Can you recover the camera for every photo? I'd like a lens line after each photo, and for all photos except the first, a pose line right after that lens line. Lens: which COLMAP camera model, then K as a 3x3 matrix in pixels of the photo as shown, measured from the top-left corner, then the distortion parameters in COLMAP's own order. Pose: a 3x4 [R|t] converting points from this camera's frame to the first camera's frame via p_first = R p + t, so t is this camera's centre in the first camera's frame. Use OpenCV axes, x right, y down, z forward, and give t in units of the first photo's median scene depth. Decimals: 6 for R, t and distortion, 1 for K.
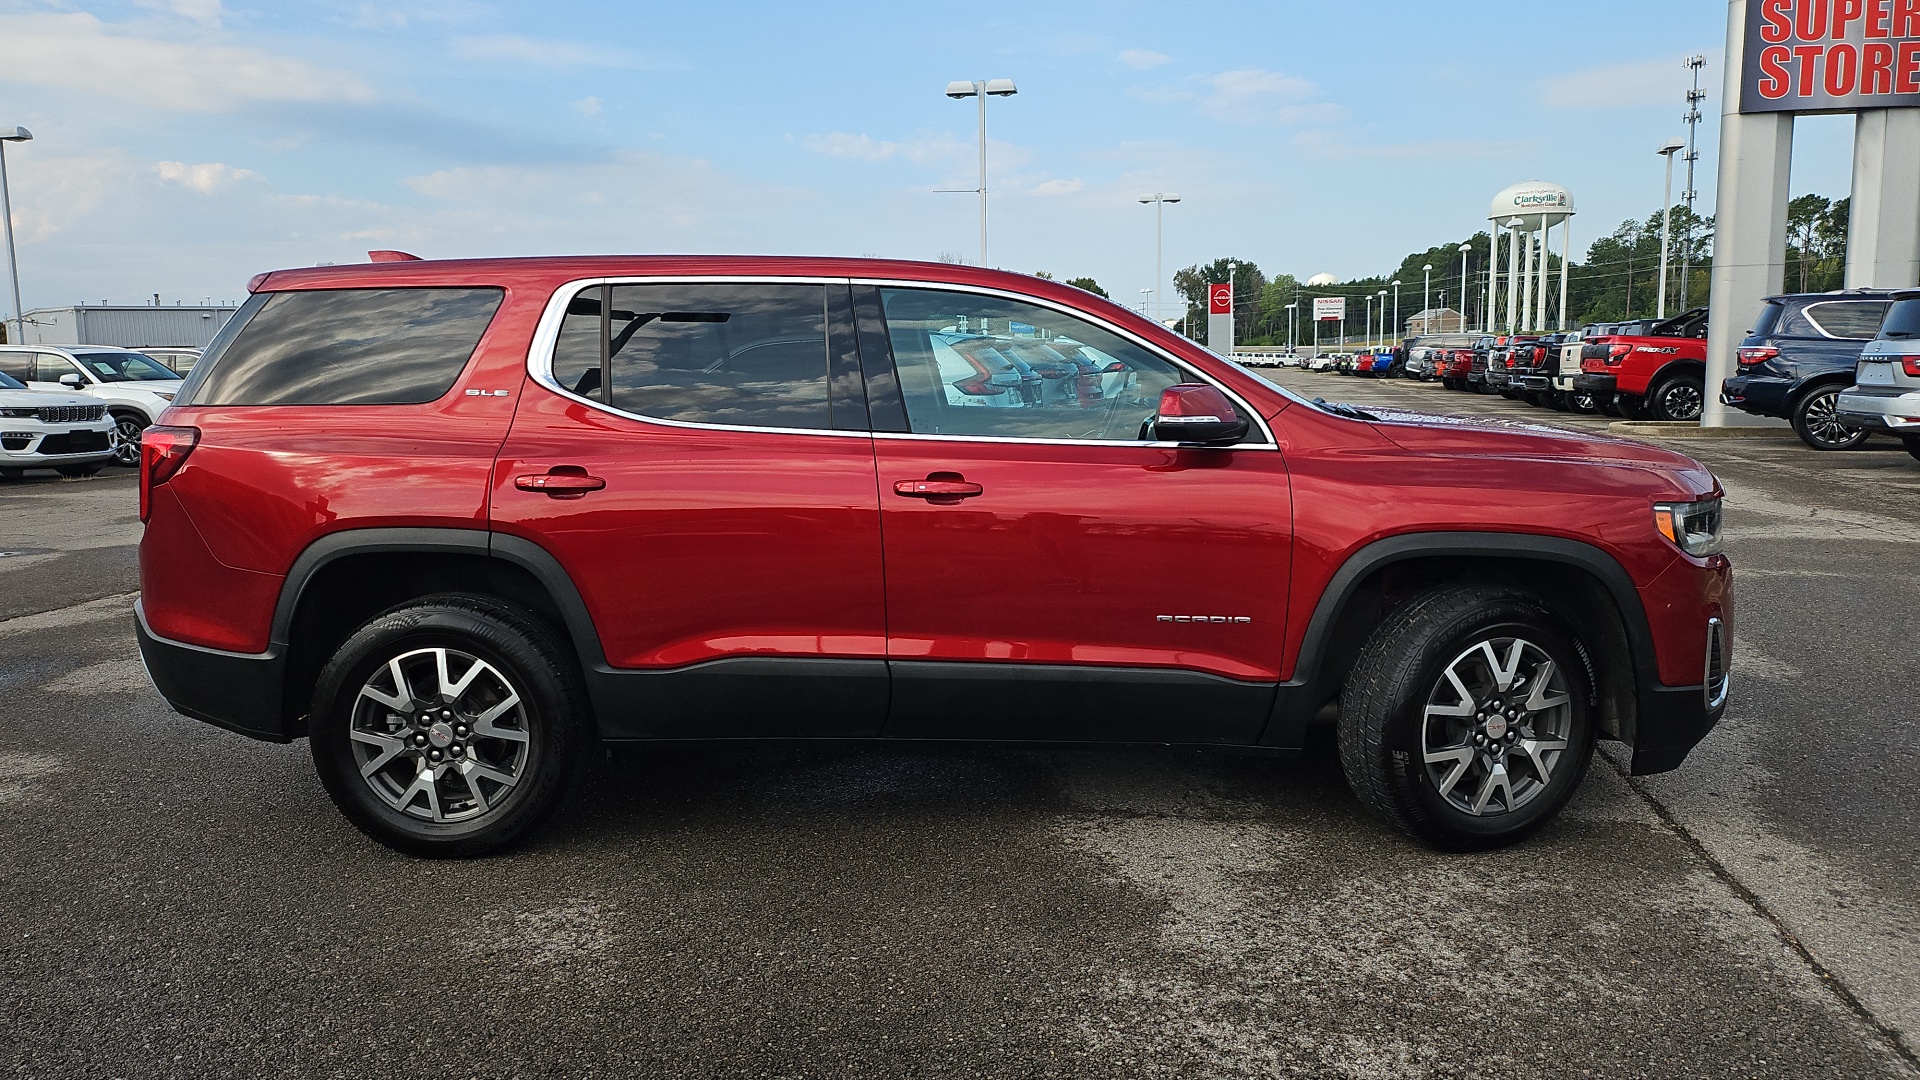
lens RADIAL K [[1359.5, 0, 1004.1], [0, 1359.5, 572.3], [0, 0, 1]] dist [0.034784, -0.032218]
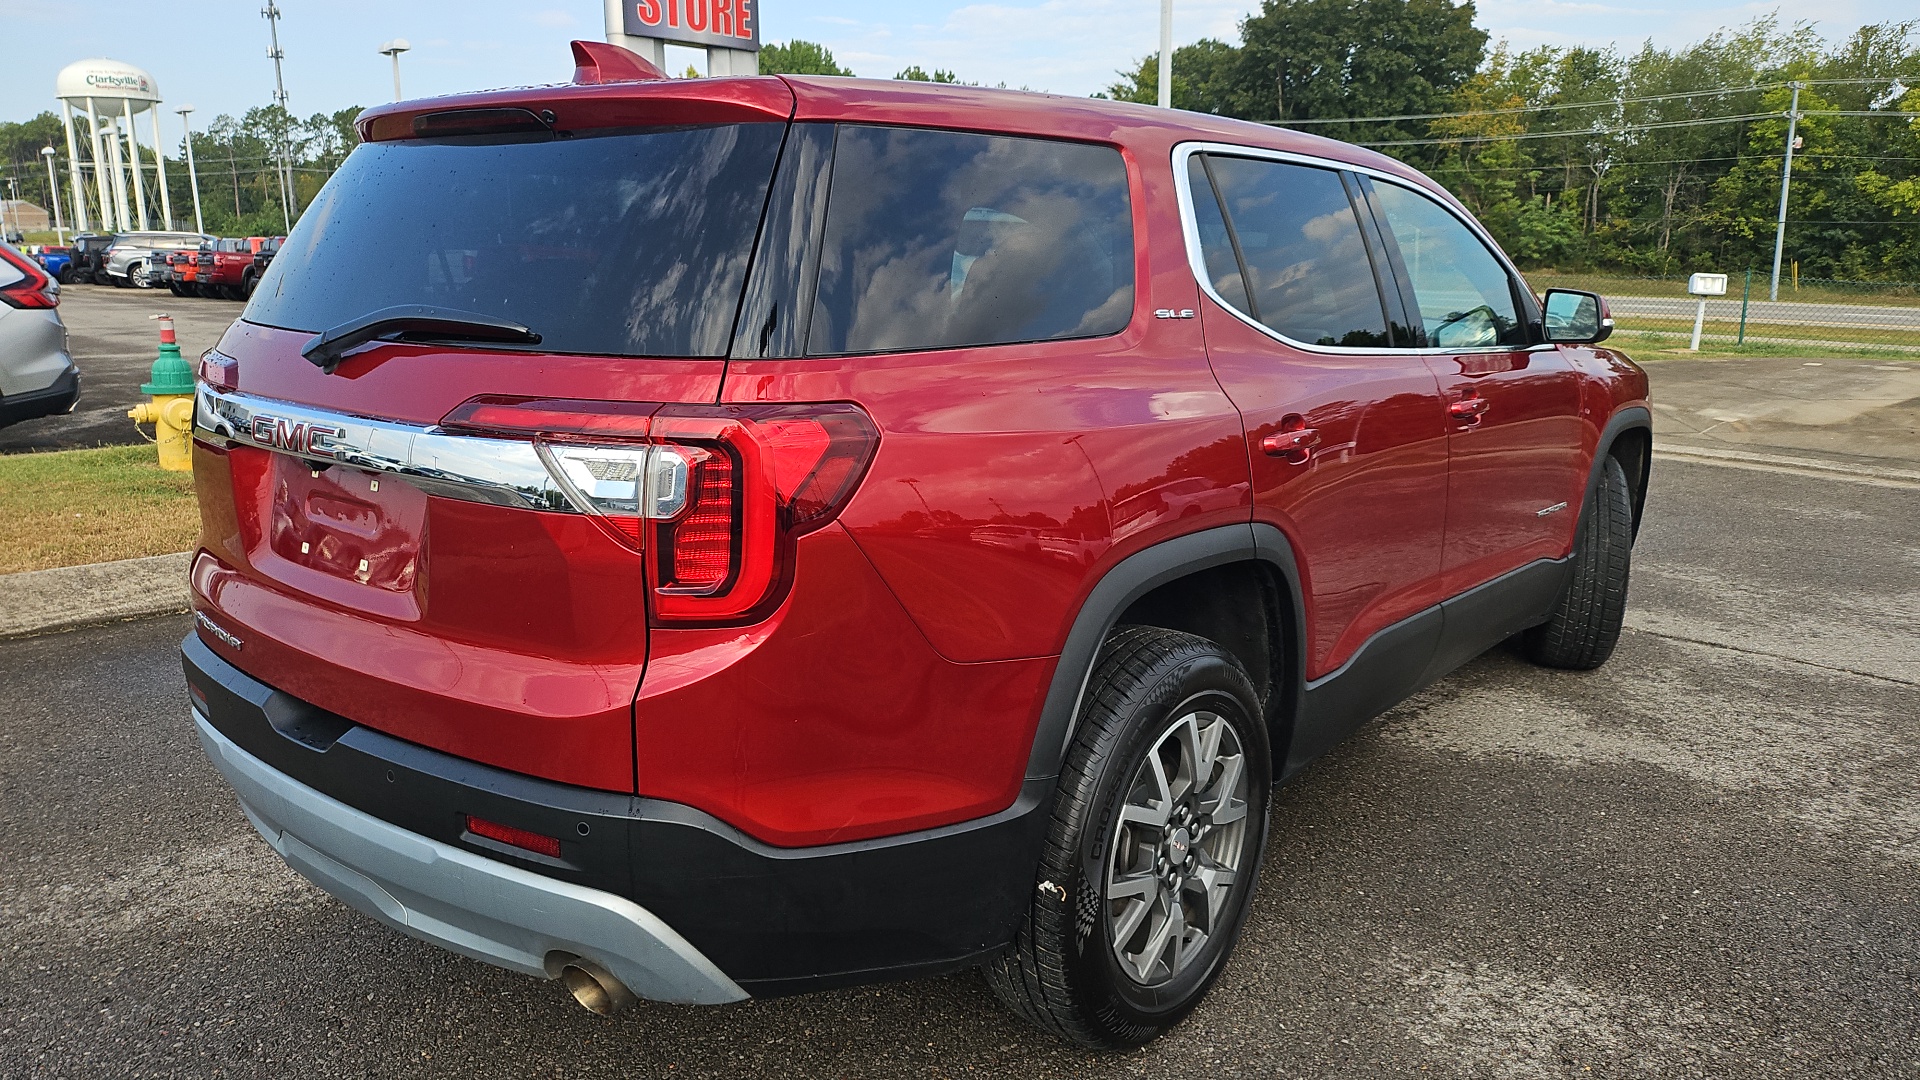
lens RADIAL K [[1359.5, 0, 990.3], [0, 1359.5, 549.2], [0, 0, 1]] dist [0.034784, -0.032218]
pose [[0.593823, -0.157034, 0.789123, -0.197740], [0.117062, 0.987195, 0.108361, -0.020790], [-0.796034, 0.028029, 0.604602, 0.140573]]
